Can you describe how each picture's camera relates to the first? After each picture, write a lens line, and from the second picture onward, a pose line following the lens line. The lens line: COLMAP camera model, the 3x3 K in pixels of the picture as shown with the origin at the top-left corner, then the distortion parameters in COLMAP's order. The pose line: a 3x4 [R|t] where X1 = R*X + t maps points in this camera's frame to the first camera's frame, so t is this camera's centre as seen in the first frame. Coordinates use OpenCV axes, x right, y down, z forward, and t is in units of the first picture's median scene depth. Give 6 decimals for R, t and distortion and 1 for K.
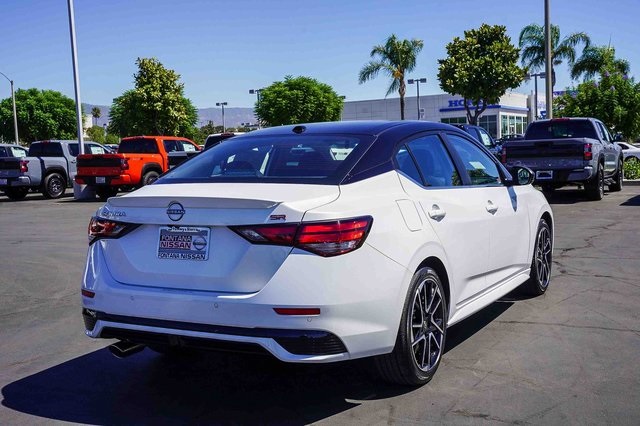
lens RADIAL K [[786.7, 0, 320.0], [0, 786.7, 213.0], [0, 0, 1]] dist [0.007108, 0.352646]
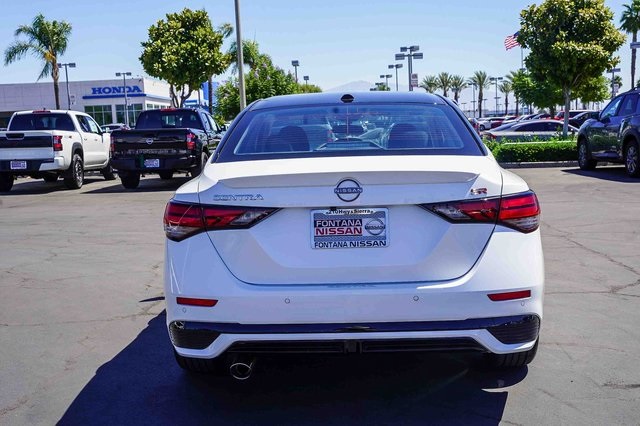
lens RADIAL K [[786.7, 0, 320.0], [0, 786.7, 213.0], [0, 0, 1]] dist [0.007108, 0.352646]
pose [[0.902206, -0.047630, 0.428667, -0.517733], [0.041721, 0.998860, 0.023176, 0.001647], [-0.429282, -0.003025, 0.903165, 0.248442]]
